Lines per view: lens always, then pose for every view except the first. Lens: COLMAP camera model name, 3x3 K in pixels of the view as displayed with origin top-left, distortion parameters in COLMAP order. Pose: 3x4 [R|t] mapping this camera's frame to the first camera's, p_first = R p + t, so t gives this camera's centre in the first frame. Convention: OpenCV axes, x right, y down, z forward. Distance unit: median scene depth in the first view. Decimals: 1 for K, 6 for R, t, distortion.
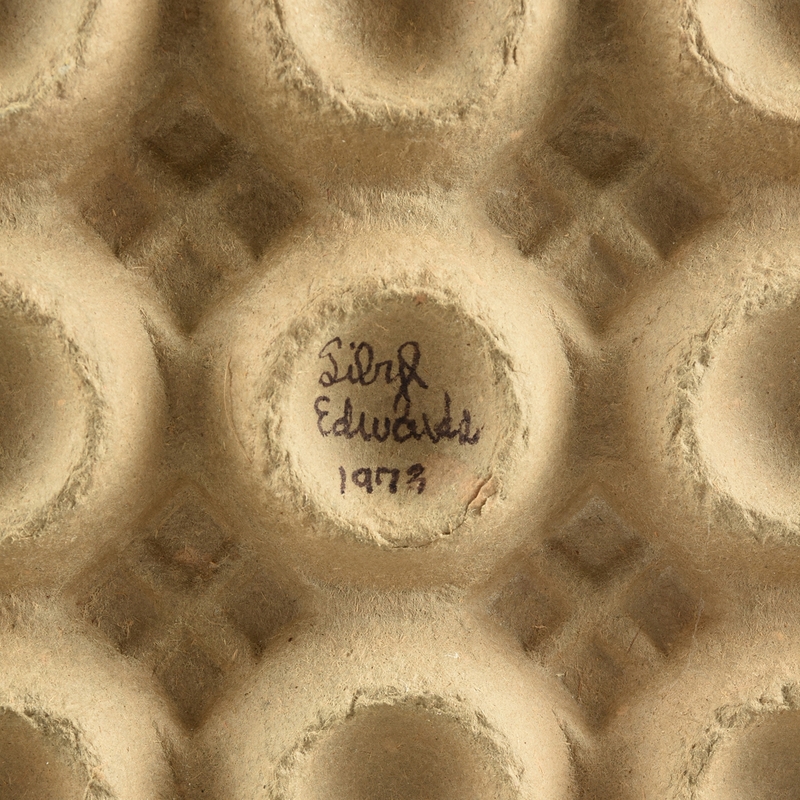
lens RADIAL K [[3545.6, 0, 400.0], [0, 3545.6, 400.0], [0, 0, 1]] dist [-0.120732, 0.000000]
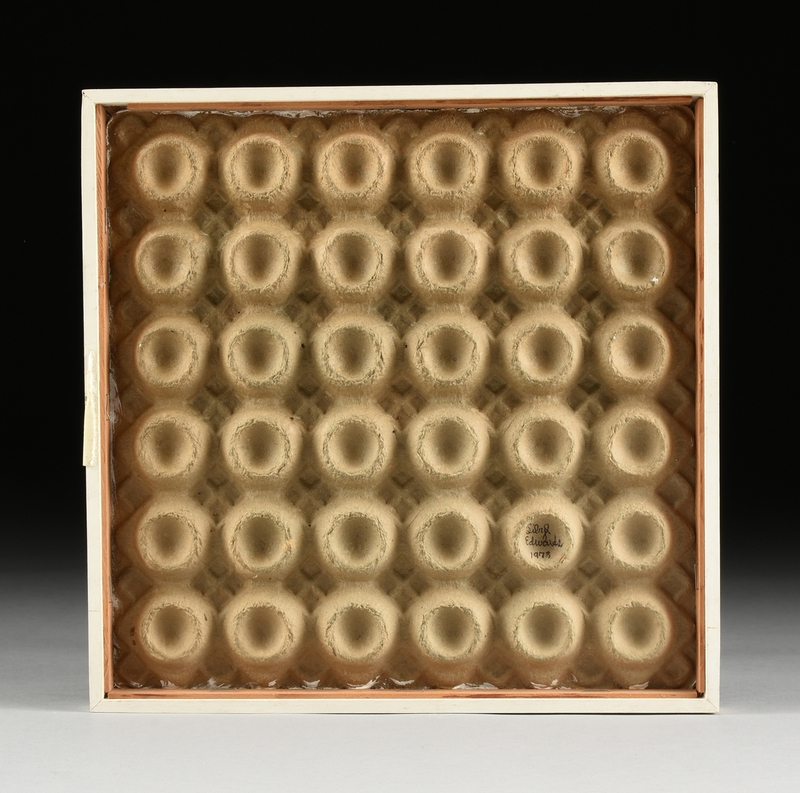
lens RADIAL K [[2299.6, 0, 400.1], [0, 2299.6, 396.6], [0, 0, 1]] dist [-0.107343, 0.000000]
pose [[0.998616, -0.001762, -0.052565, -0.028739], [0.001674, 0.999997, -0.001715, -0.170315], [0.052568, 0.001625, 0.998616, -1.870792]]
